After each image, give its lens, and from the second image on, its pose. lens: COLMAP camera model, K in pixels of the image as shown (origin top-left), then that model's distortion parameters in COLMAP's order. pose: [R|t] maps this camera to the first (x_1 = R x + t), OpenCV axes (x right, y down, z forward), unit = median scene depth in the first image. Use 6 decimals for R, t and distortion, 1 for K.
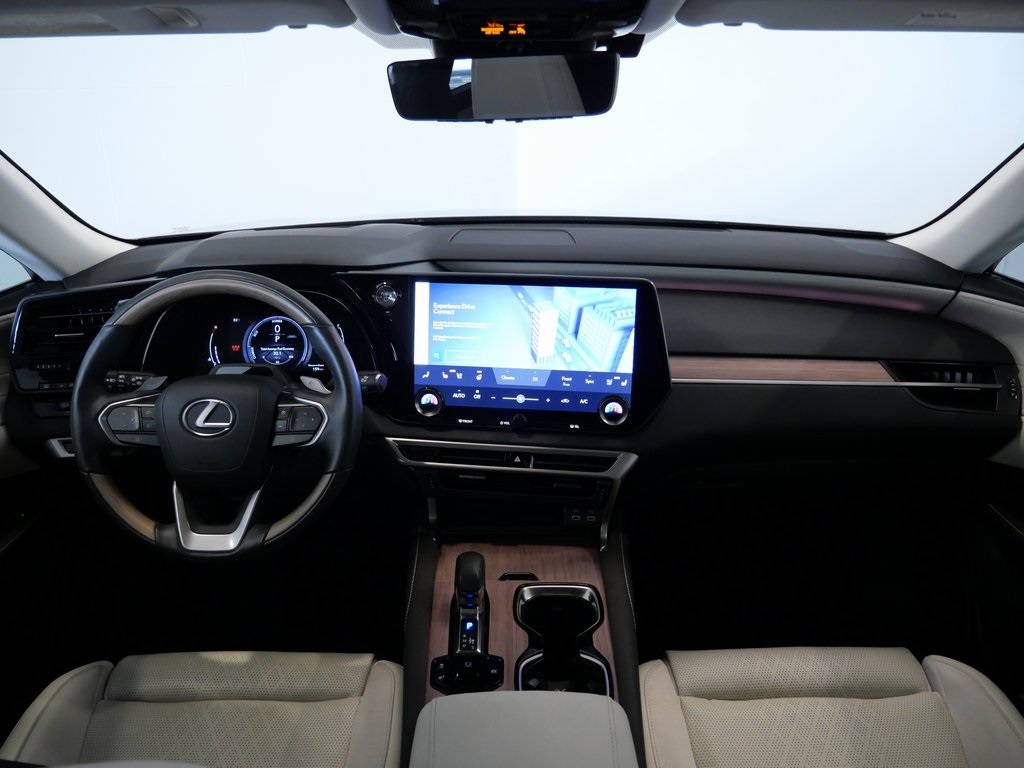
lens RADIAL K [[779.2, 0, 518.6], [0, 779.2, 379.5], [0, 0, 1]] dist [-0.050827, 0.029843]
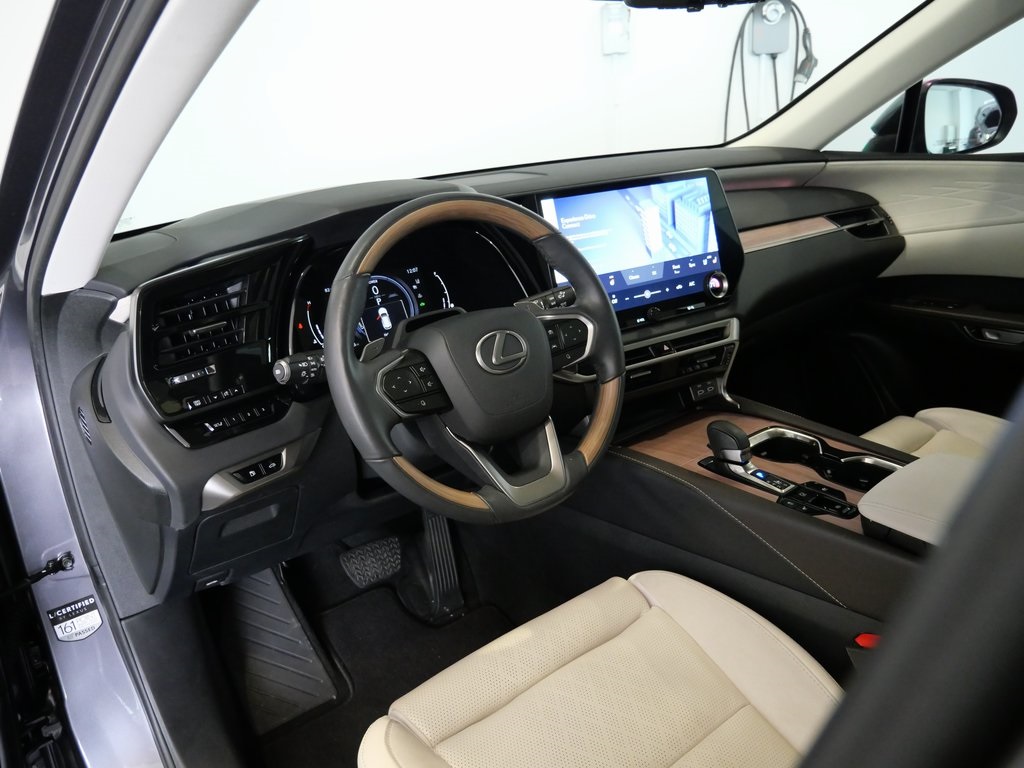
lens RADIAL K [[779.2, 0, 516.0], [0, 779.2, 383.8], [0, 0, 1]] dist [-0.050827, 0.029843]
pose [[0.796175, -0.262402, 0.545207, -0.761727], [0.279974, 0.958571, 0.052498, 0.036709], [-0.536396, 0.110846, 0.836656, 0.223956]]
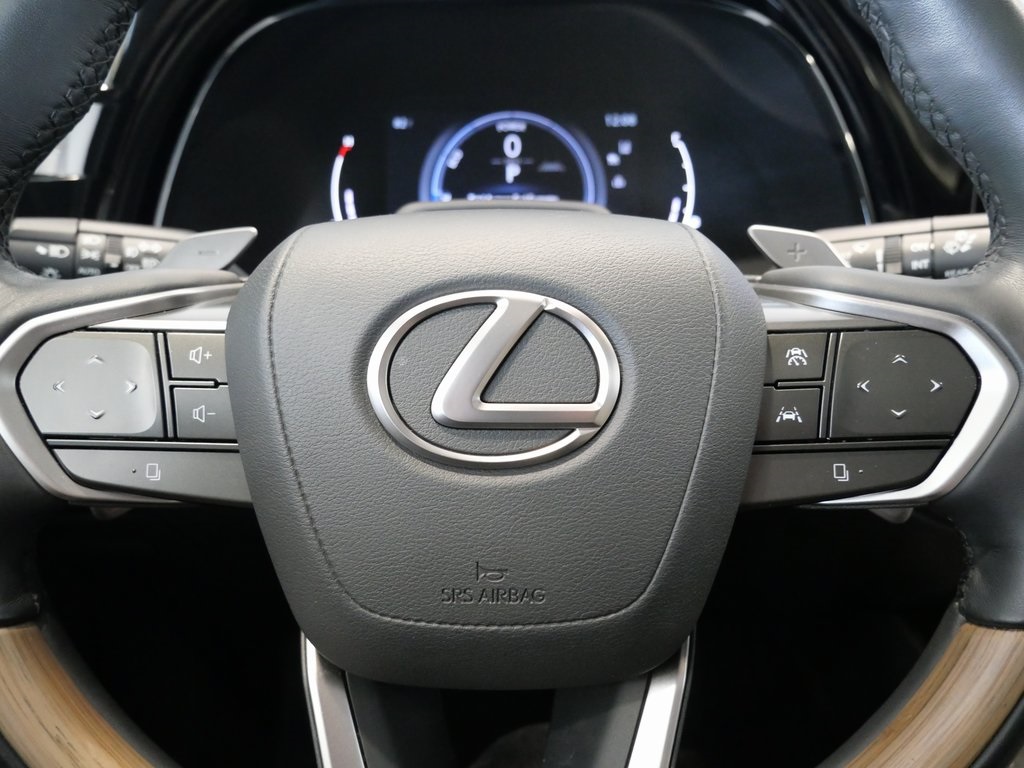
lens RADIAL K [[779.2, 0, 511.9], [0, 779.2, 393.6], [0, 0, 1]] dist [-0.050827, 0.029843]
pose [[0.999947, 0.000916, -0.010212, -0.341139], [-0.000307, 0.998230, 0.059466, 0.035707], [0.010248, -0.059459, 0.998178, 0.684436]]
